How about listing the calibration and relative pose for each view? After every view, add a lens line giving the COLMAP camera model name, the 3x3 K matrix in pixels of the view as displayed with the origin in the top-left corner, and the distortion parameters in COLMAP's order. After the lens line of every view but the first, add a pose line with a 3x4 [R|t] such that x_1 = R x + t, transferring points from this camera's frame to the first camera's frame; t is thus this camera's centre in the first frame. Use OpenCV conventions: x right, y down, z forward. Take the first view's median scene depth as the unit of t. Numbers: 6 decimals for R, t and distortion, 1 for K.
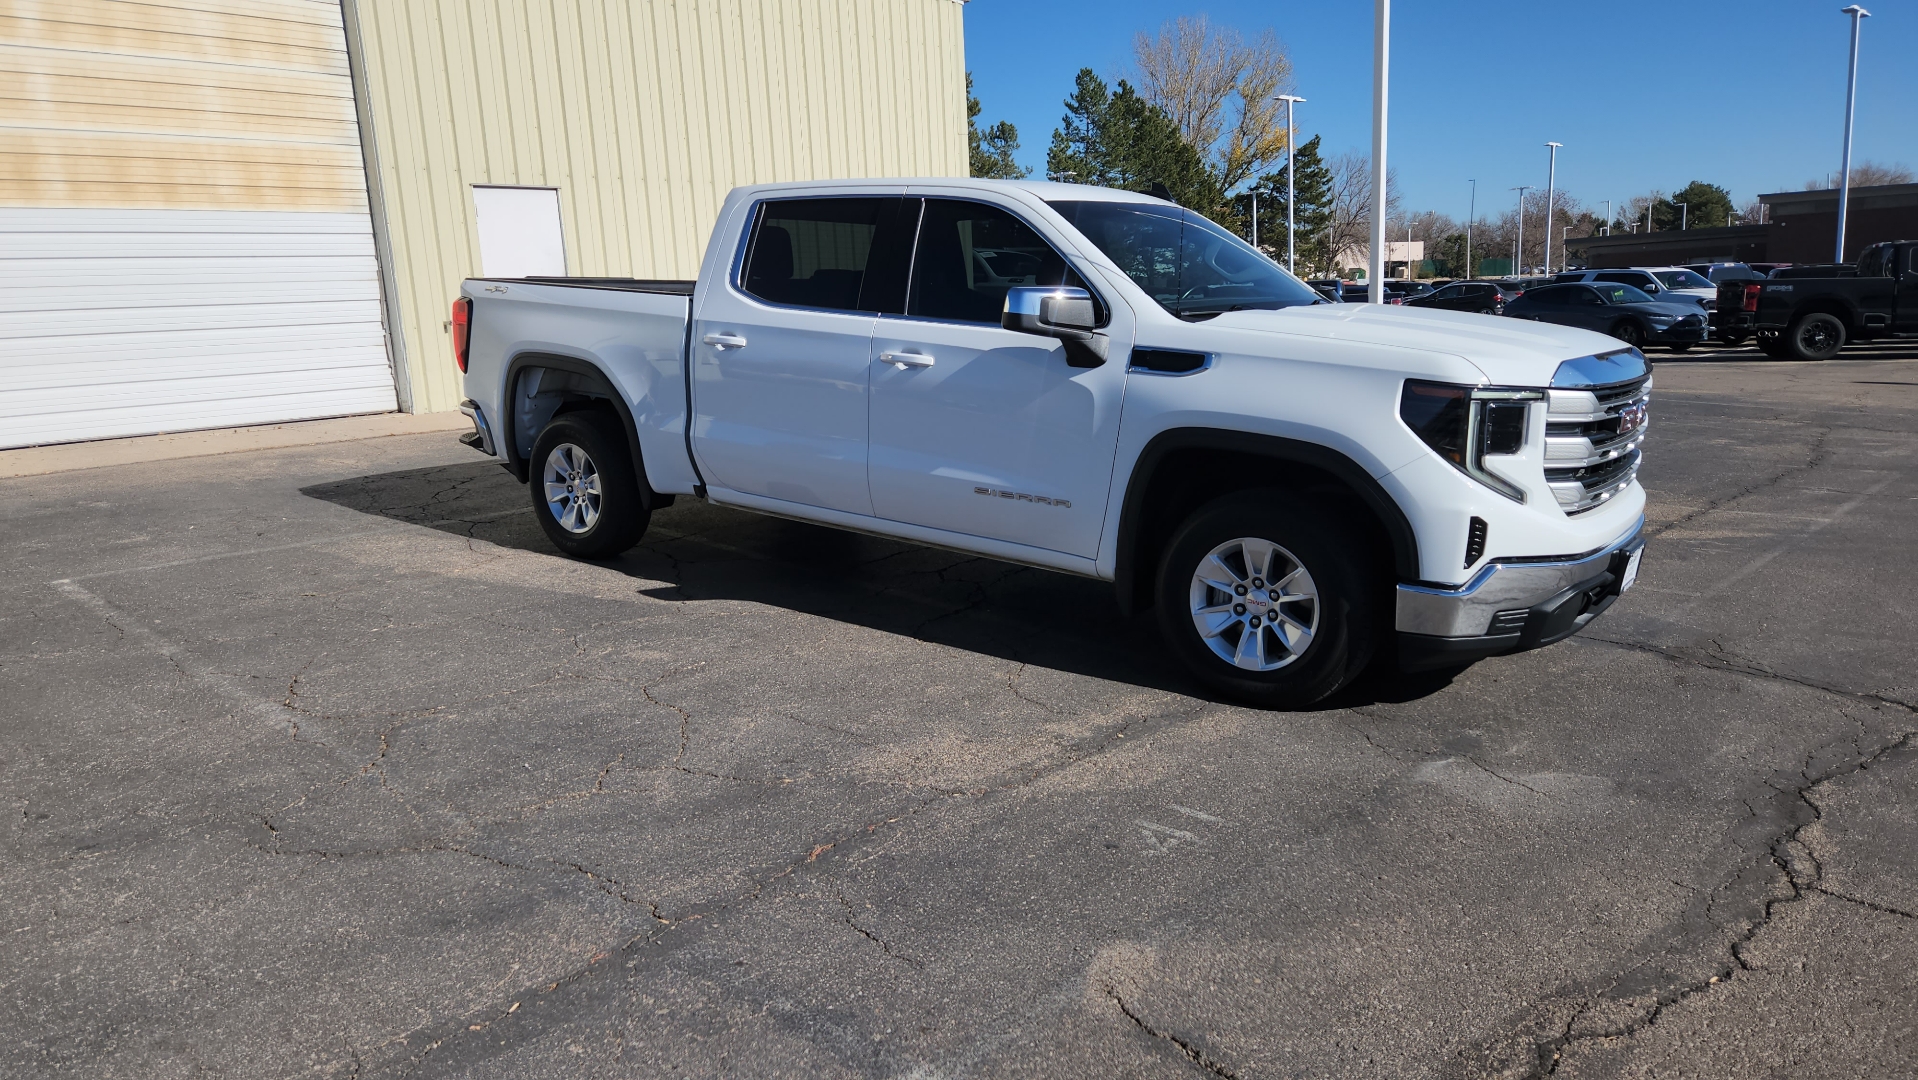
lens RADIAL K [[1274.4, 0, 917.8], [0, 1274.4, 544.5], [0, 0, 1]] dist [0.076871, -0.058462]
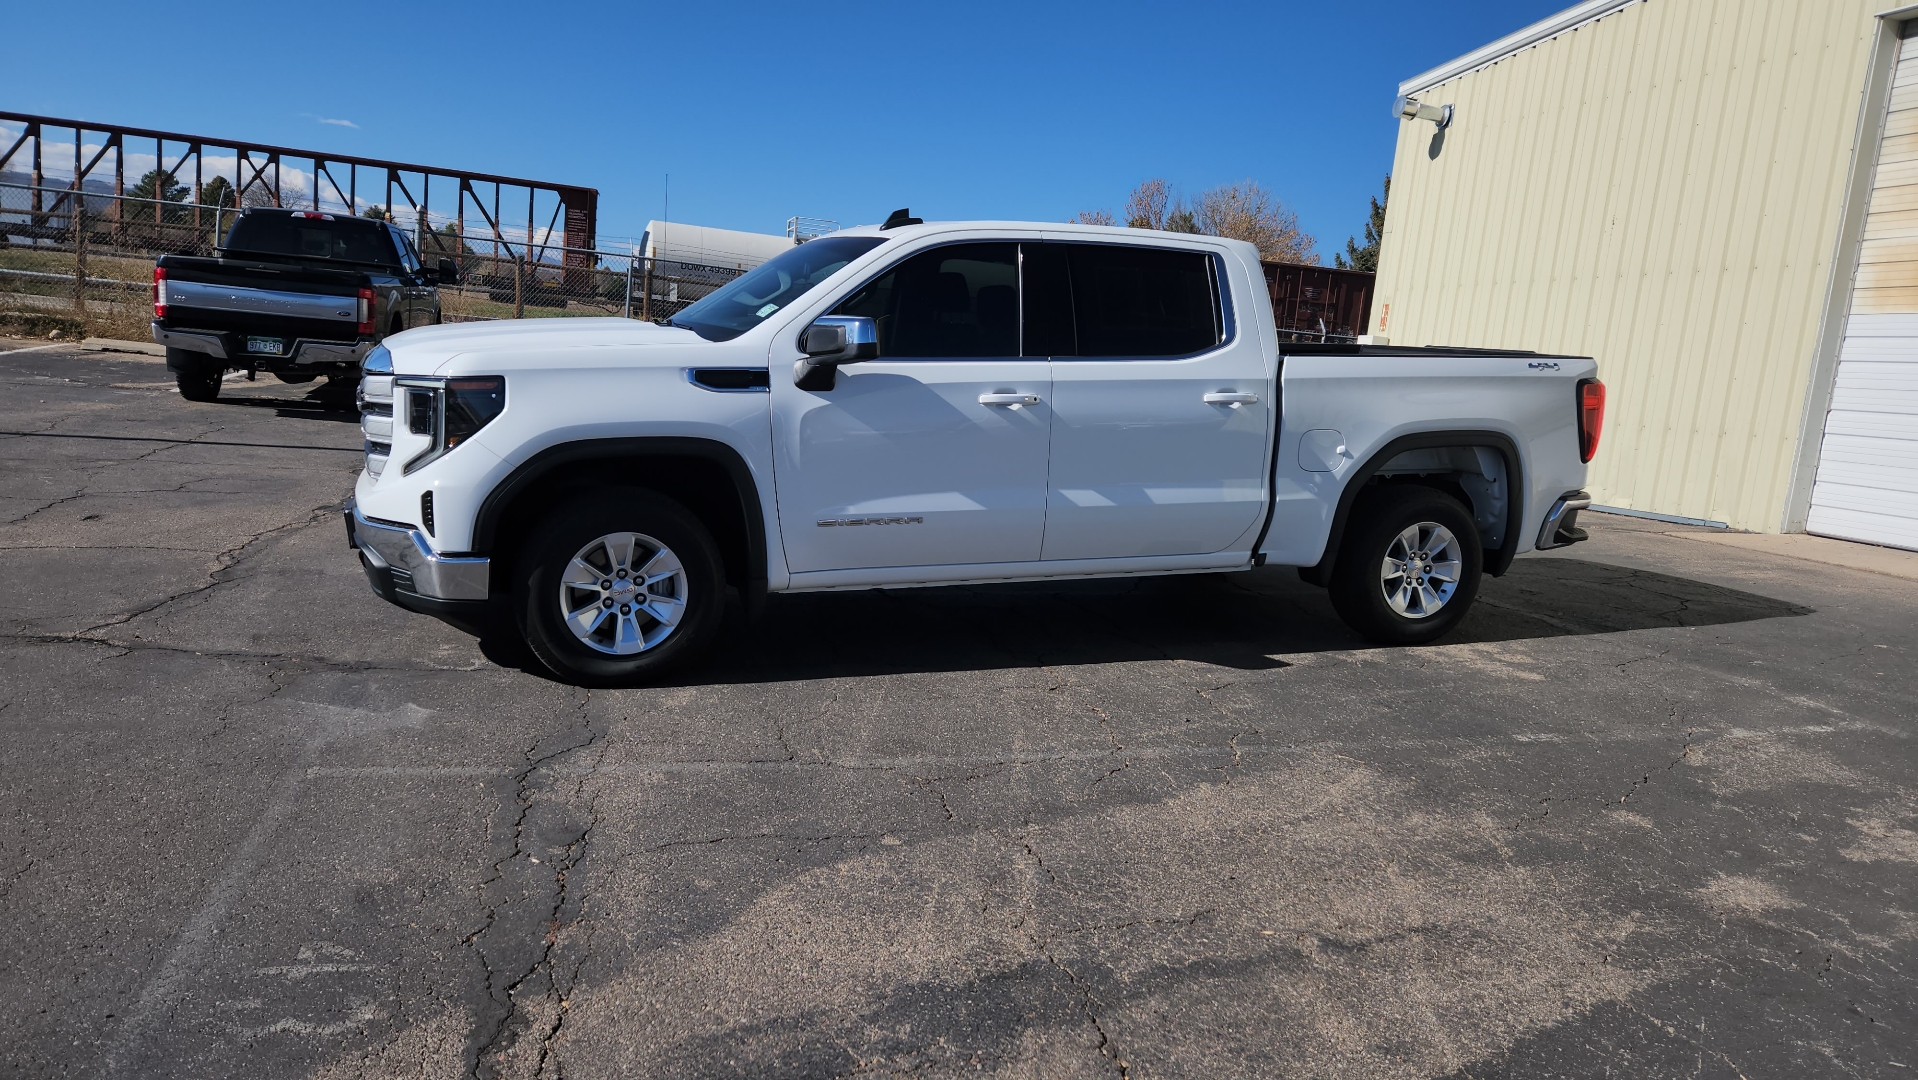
lens RADIAL K [[1278.4, 0, 929.0], [0, 1278.4, 539.0], [0, 0, 1]] dist [0.078811, -0.063901]
pose [[-0.518262, 0.109779, -0.848147, 0.982945], [-0.234771, 0.935366, 0.264525, -0.309807], [0.822367, 0.336214, -0.458992, 1.521189]]
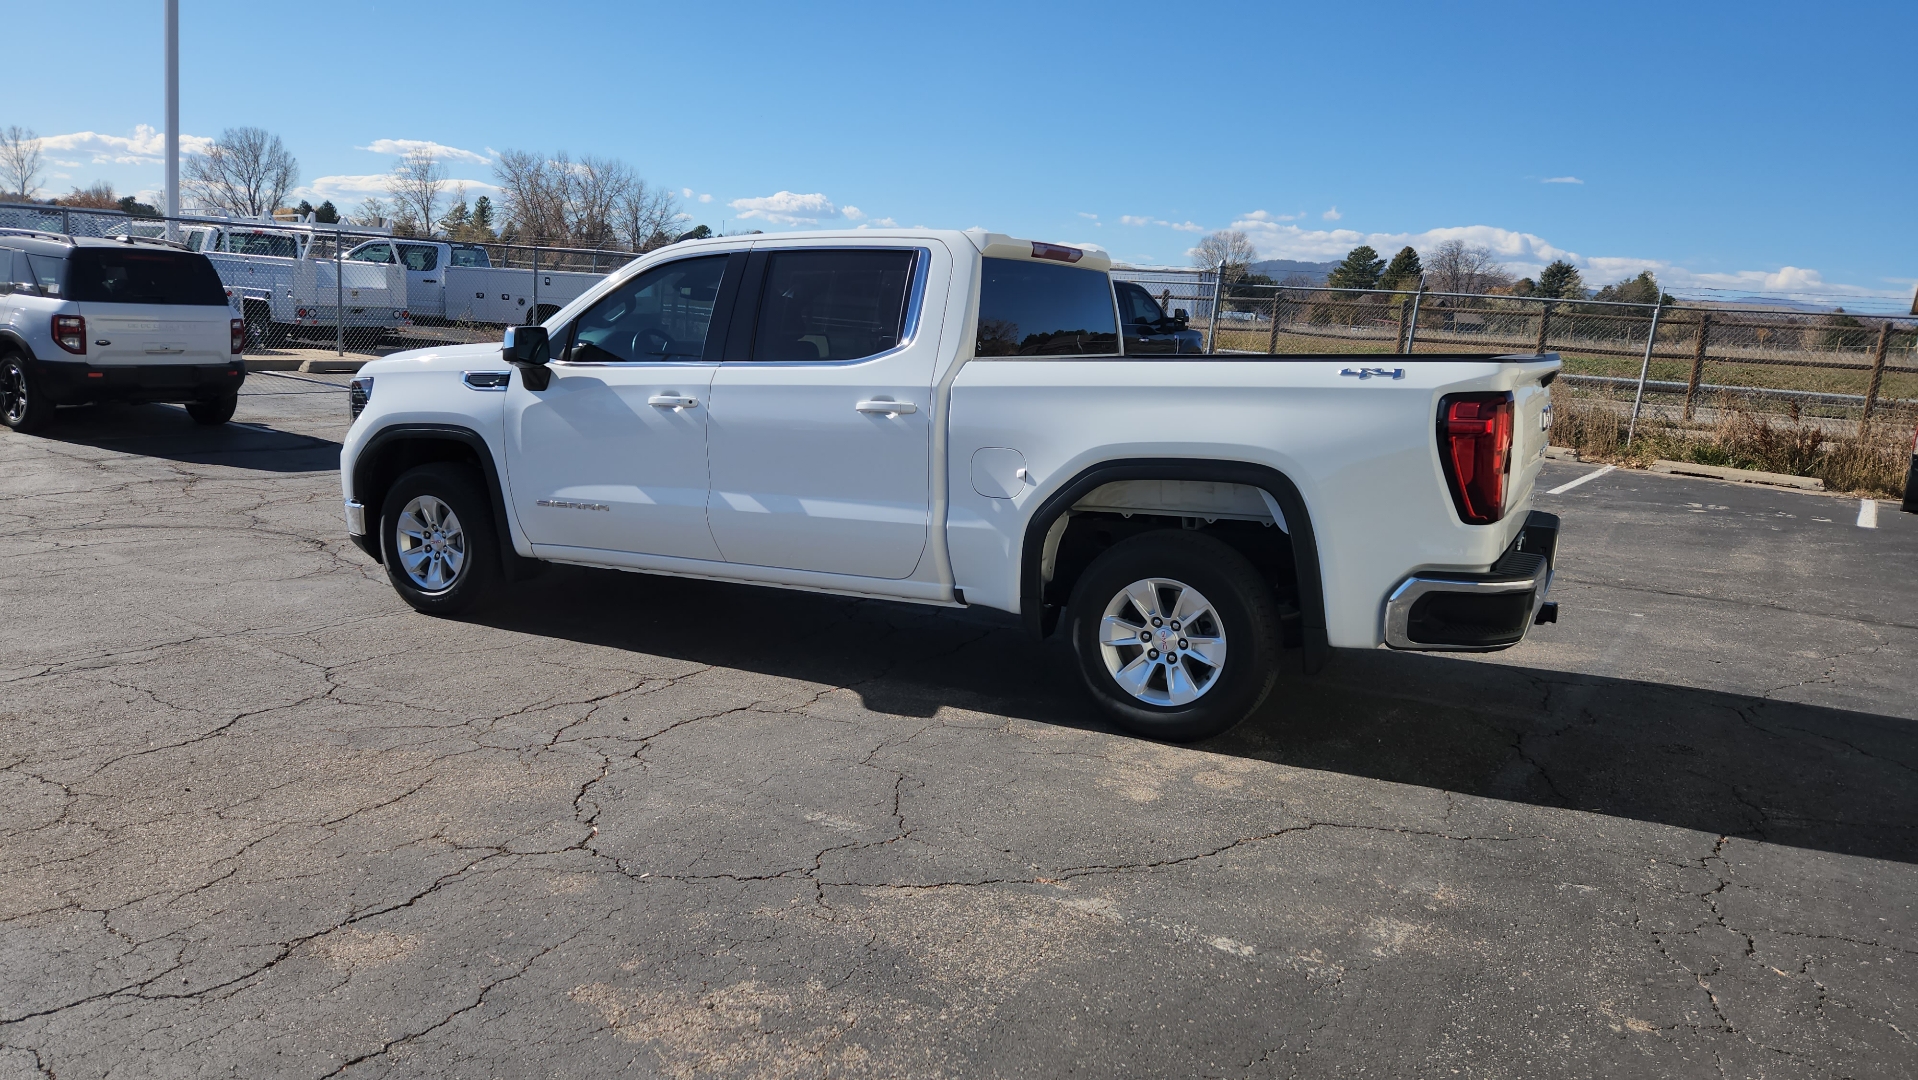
lens RADIAL K [[1278.4, 0, 929.0], [0, 1278.4, 539.0], [0, 0, 1]] dist [0.078811, -0.063901]
pose [[-0.985755, -0.004619, -0.168126, 0.170038], [-0.065899, 0.930304, 0.360820, -0.435134], [0.154741, 0.366759, -0.917356, 2.049431]]
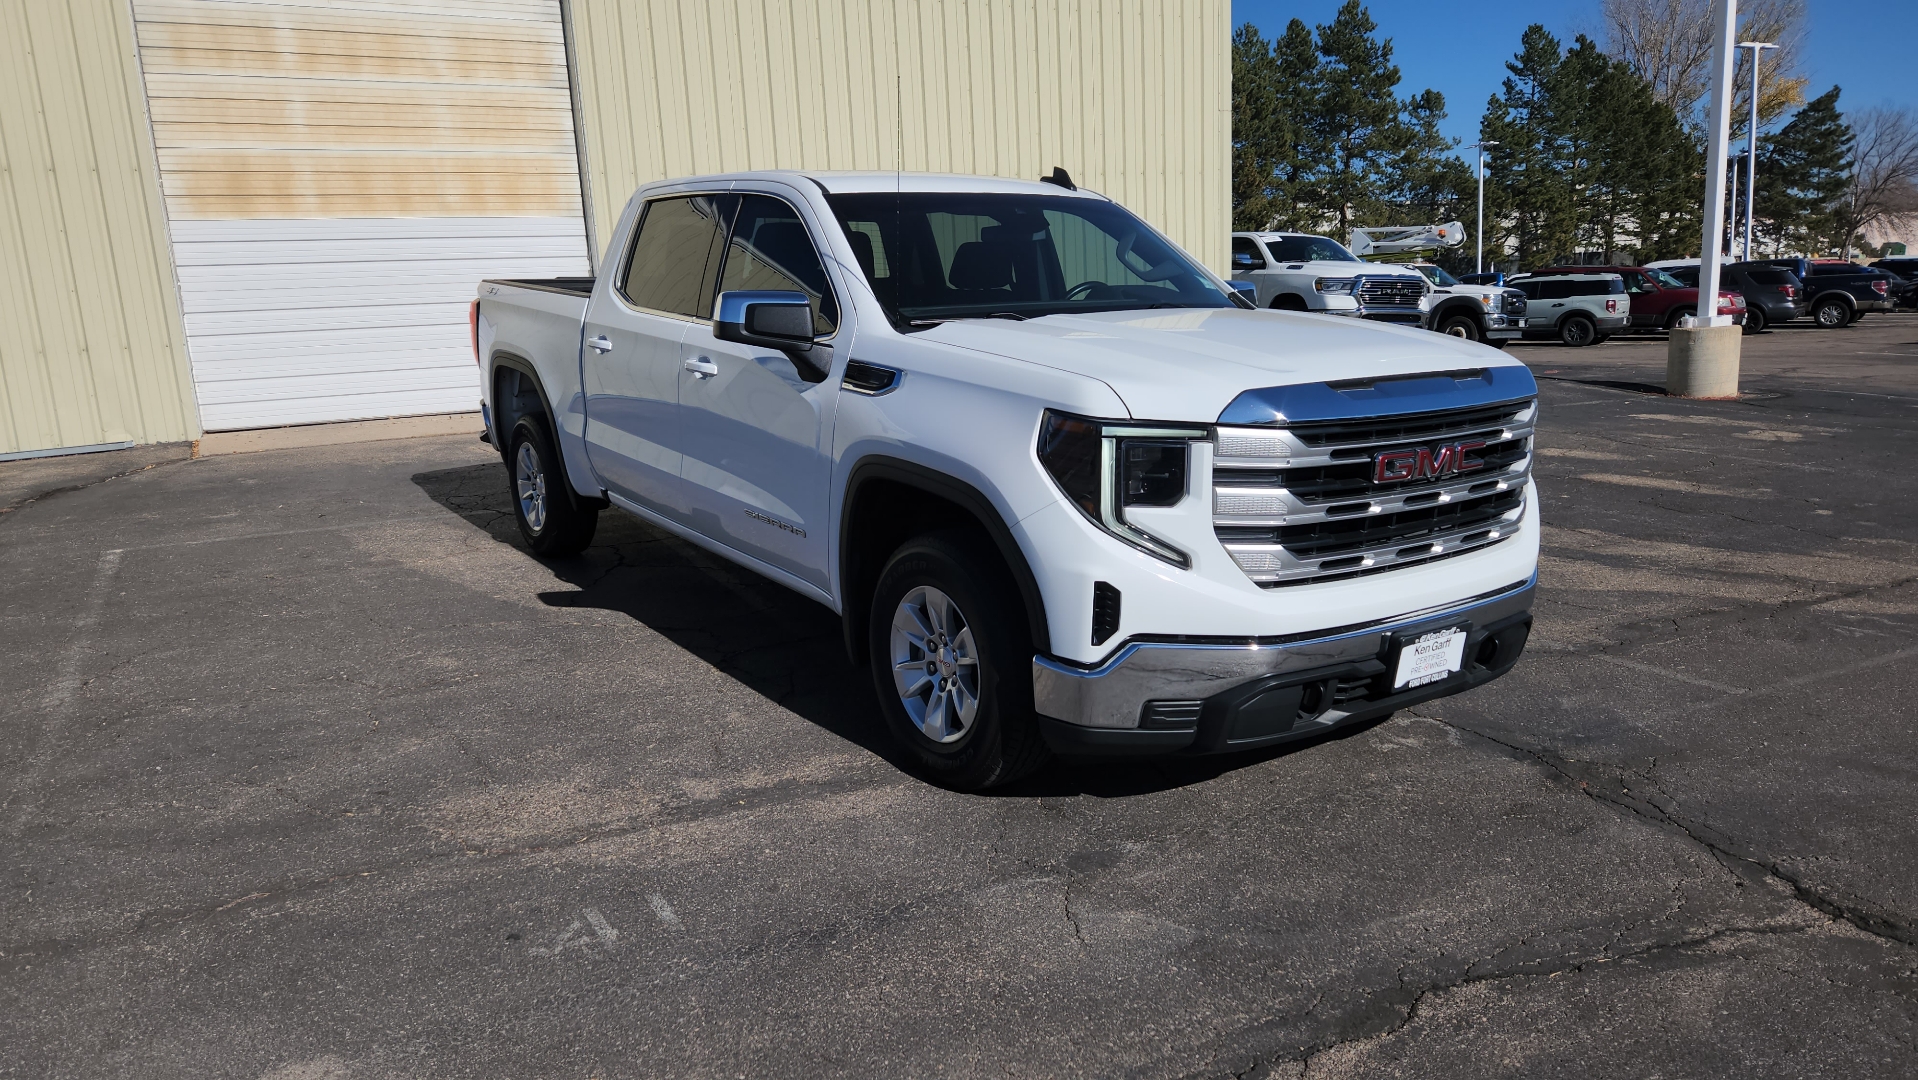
lens RADIAL K [[1280.7, 0, 924.0], [0, 1280.7, 542.8], [0, 0, 1]] dist [0.069573, -0.055270]
pose [[0.951340, 0.054693, -0.303250, 0.380751], [-0.052436, 0.998503, 0.015587, -0.035293], [0.303648, 0.001073, 0.952784, 0.136051]]
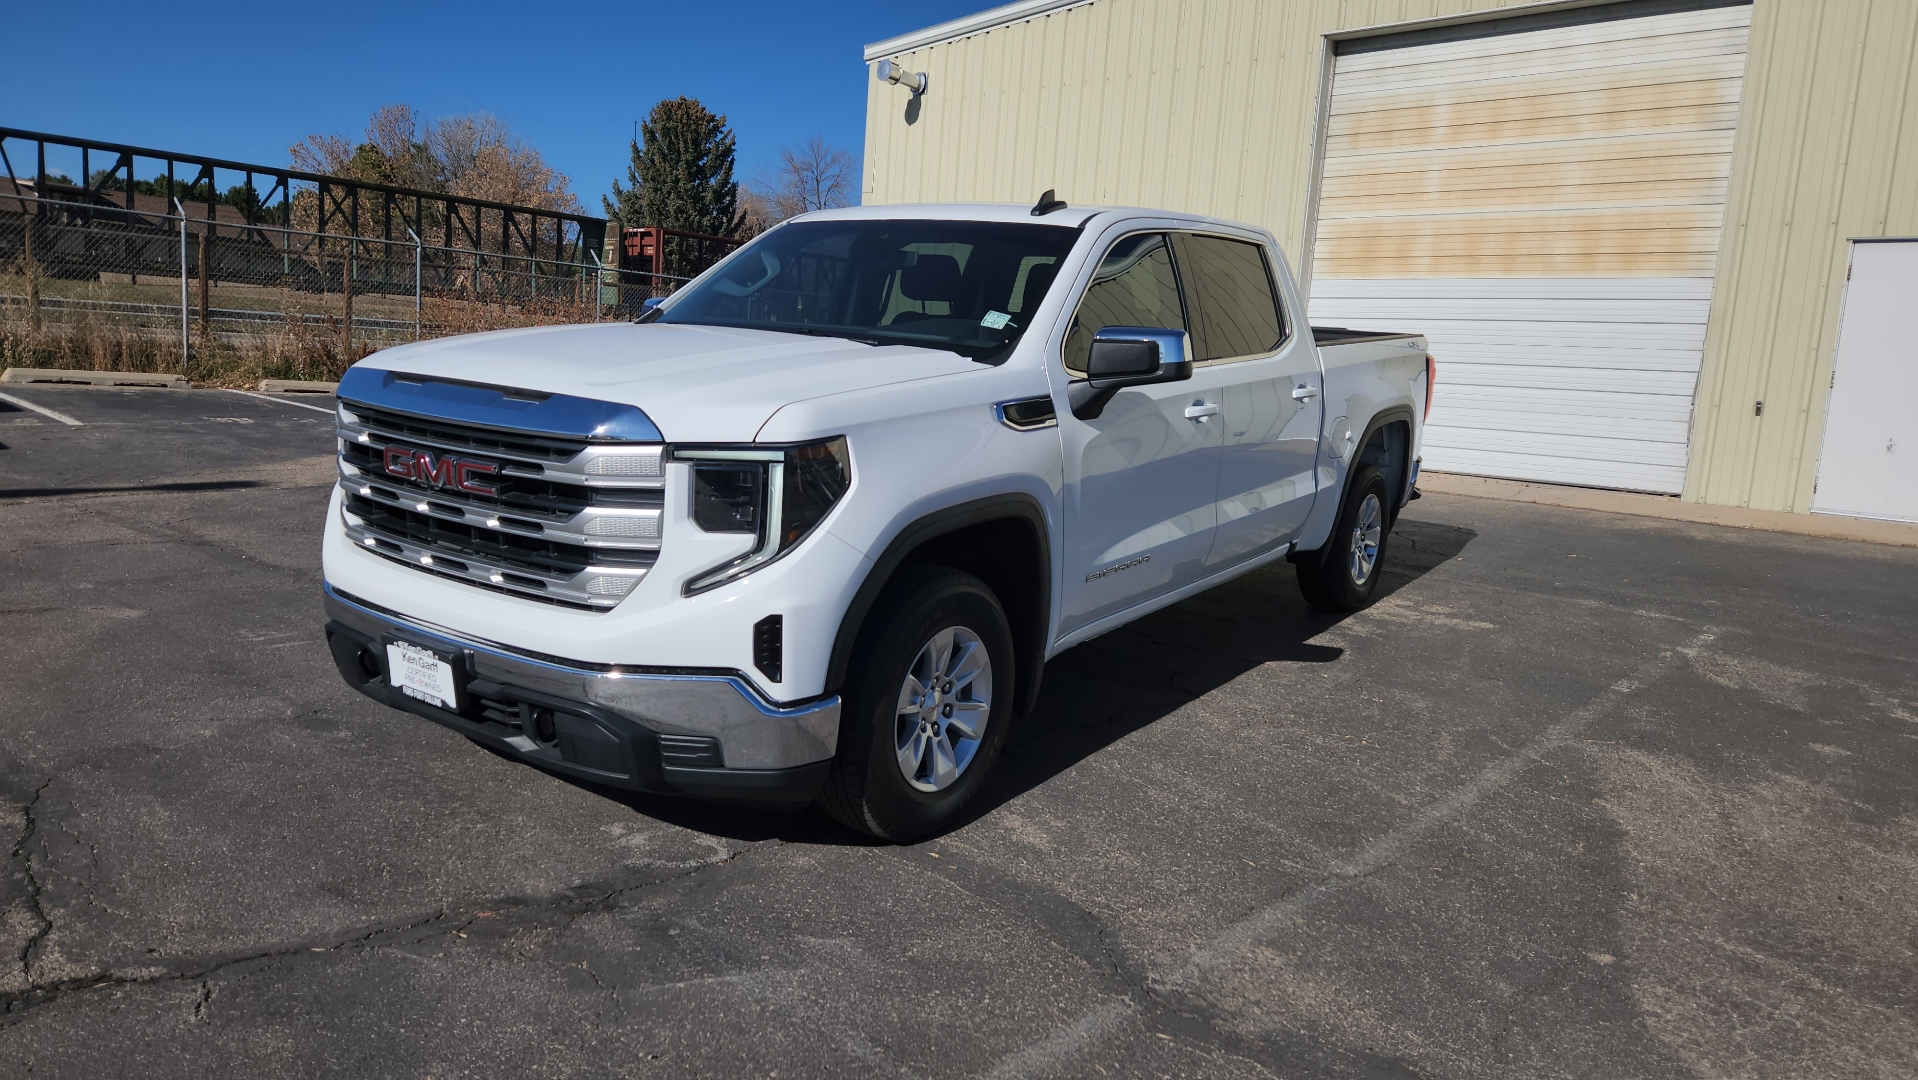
lens RADIAL K [[1273.1, 0, 933.4], [0, 1273.1, 523.0], [0, 0, 1]] dist [0.080144, -0.068105]
pose [[0.034071, 0.168765, -0.985067, 0.976836], [-0.256917, 0.953995, 0.154556, -0.193319], [0.965833, 0.247815, 0.075862, 0.929370]]
